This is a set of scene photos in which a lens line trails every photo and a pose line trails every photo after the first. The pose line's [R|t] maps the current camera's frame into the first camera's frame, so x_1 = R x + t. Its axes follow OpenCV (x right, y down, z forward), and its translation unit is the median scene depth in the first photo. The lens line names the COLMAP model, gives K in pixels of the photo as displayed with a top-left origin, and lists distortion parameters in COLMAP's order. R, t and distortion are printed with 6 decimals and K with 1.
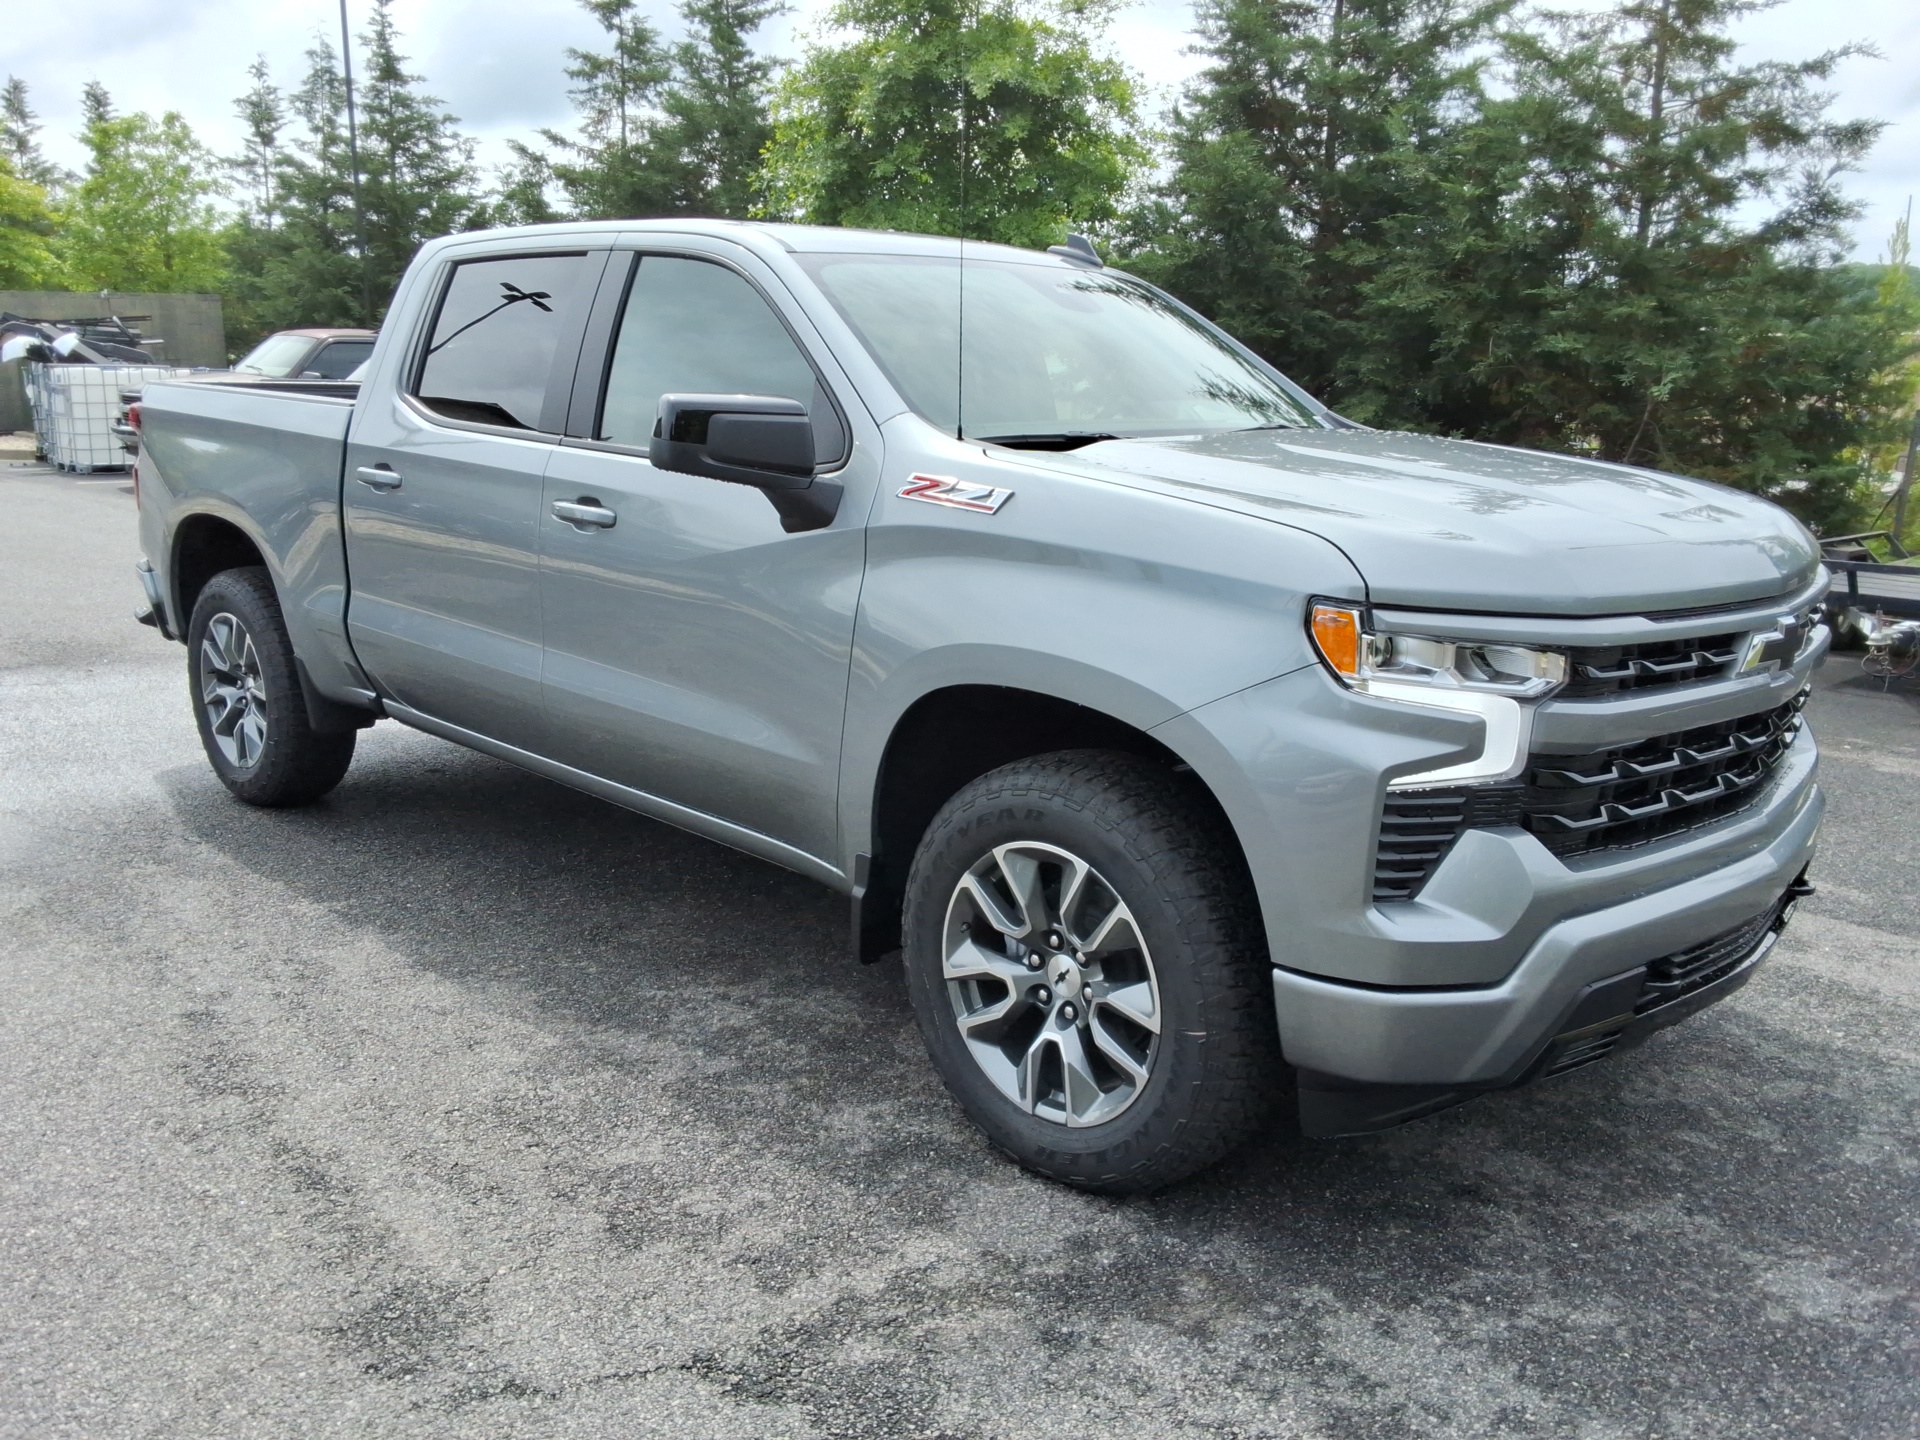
lens RADIAL K [[1539.1, 0, 965.8], [0, 1539.1, 706.0], [0, 0, 1]] dist [0.102965, -0.159761]
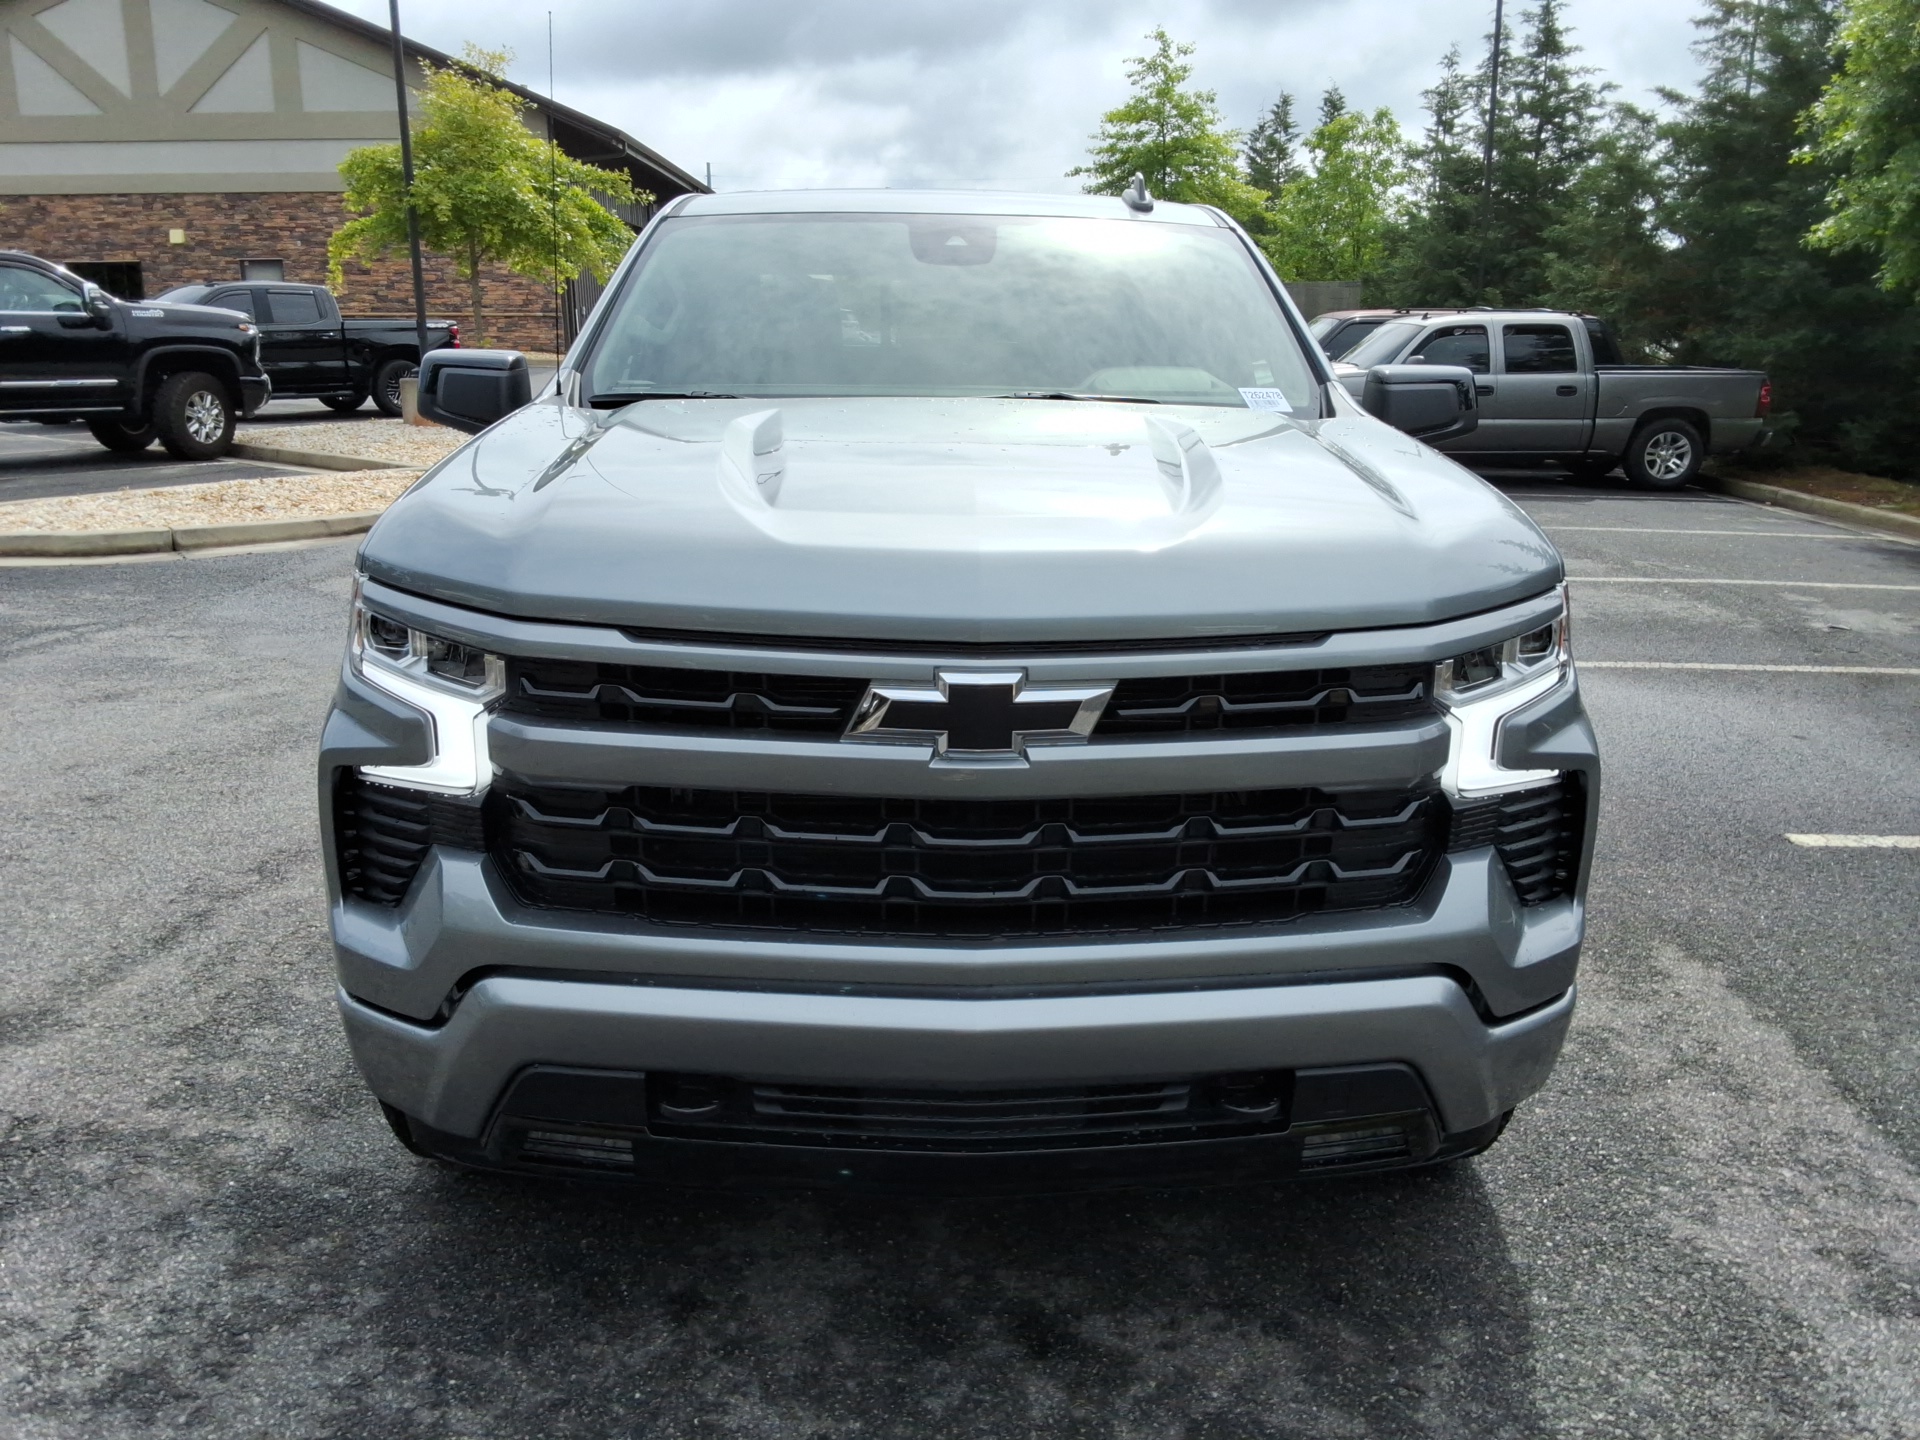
lens RADIAL K [[1539.1, 0, 964.2], [0, 1539.1, 702.4], [0, 0, 1]] dist [0.102965, -0.159761]
pose [[0.714515, 0.154029, -0.682454, 0.106056], [-0.147888, 0.986674, 0.067855, -0.009668], [0.683811, 0.052443, 0.727772, 0.052941]]
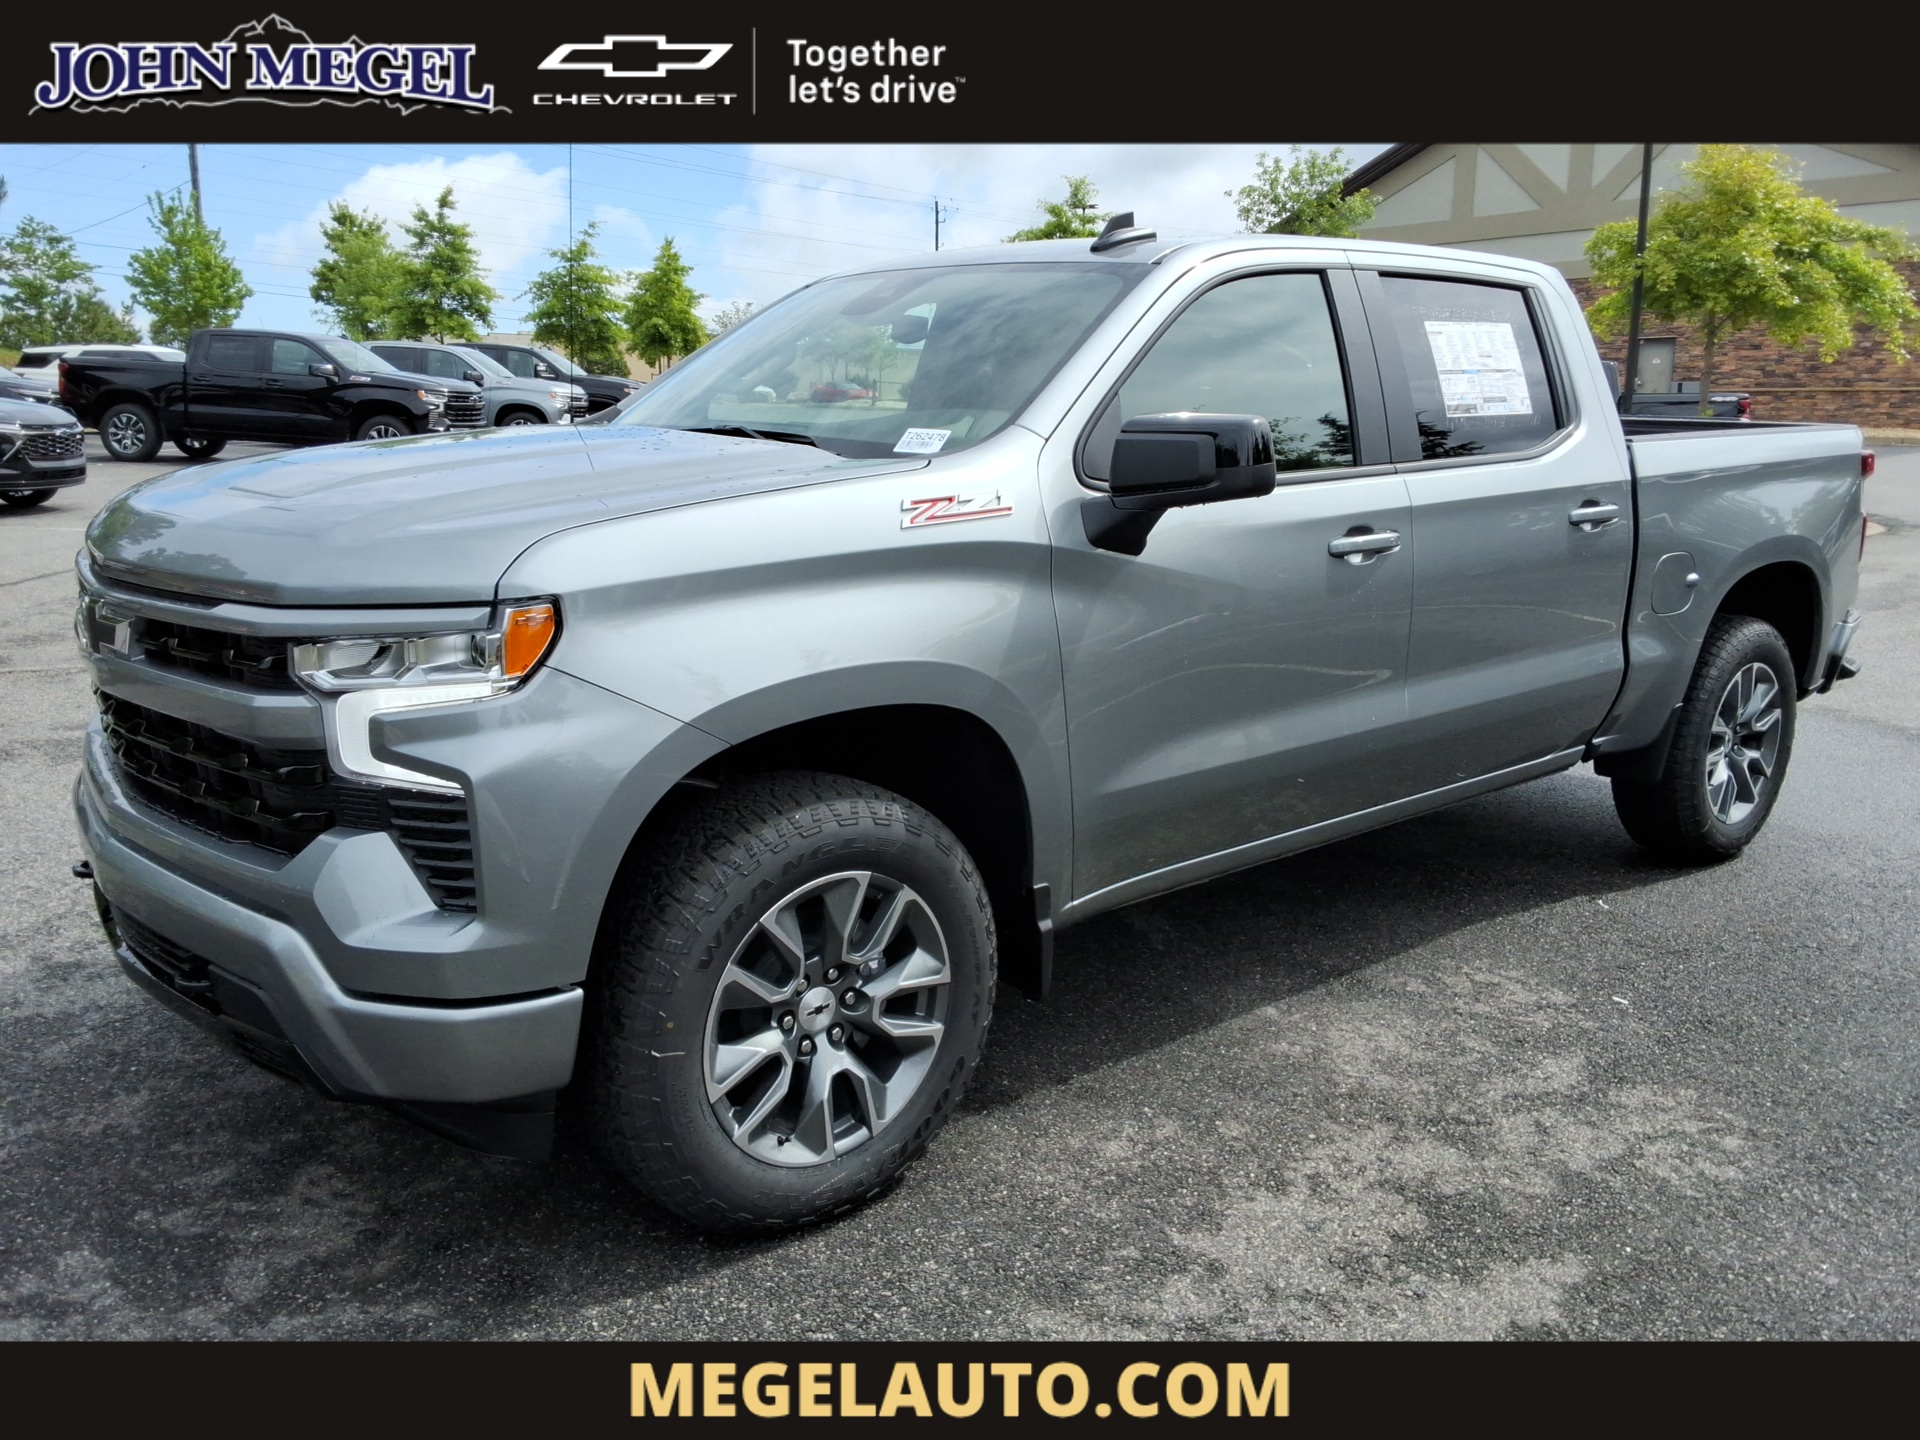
lens RADIAL K [[1539.1, 0, 990.9], [0, 1539.1, 710.9], [0, 0, 1]] dist [0.102965, -0.159761]
pose [[-0.093420, 0.183673, -0.978538, 0.156523], [-0.228535, 0.952638, 0.200629, -0.034678], [0.969043, 0.242373, -0.047020, 0.177664]]
